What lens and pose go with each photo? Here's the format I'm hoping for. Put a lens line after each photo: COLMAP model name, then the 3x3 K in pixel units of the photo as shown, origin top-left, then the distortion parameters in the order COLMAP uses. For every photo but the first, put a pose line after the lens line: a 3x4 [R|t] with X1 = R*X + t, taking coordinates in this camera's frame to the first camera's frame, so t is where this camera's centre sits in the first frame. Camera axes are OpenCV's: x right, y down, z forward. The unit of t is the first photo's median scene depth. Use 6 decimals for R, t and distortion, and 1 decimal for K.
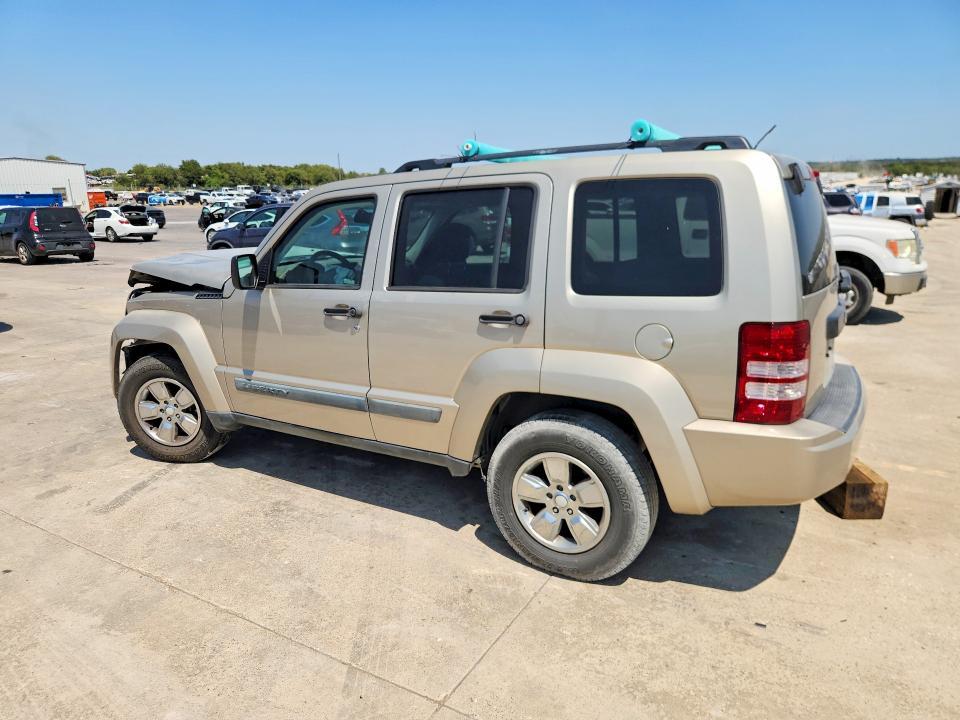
lens RADIAL K [[683.0, 0, 480.9], [0, 683.0, 361.0], [0, 0, 1]] dist [0.012630, -0.005950]
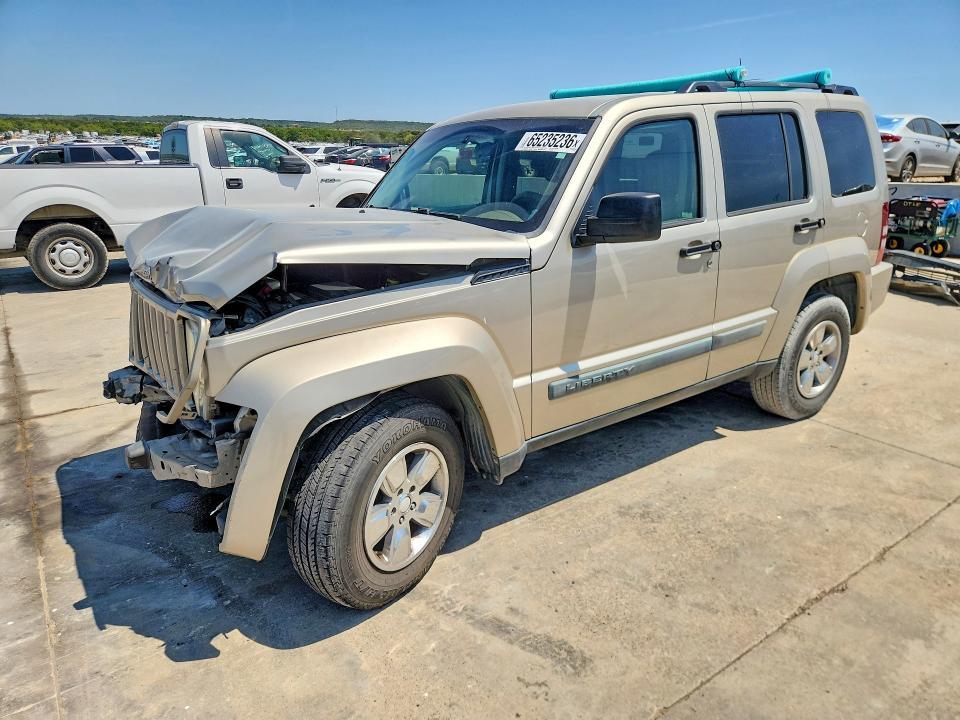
lens RADIAL K [[683.0, 0, 479.9], [0, 683.0, 358.2], [0, 0, 1]] dist [0.012630, -0.005950]
pose [[0.376859, -0.268631, 0.886462, -1.182402], [0.214865, 0.956271, 0.198441, -0.180858], [-0.901005, 0.115685, 0.418099, 0.935045]]
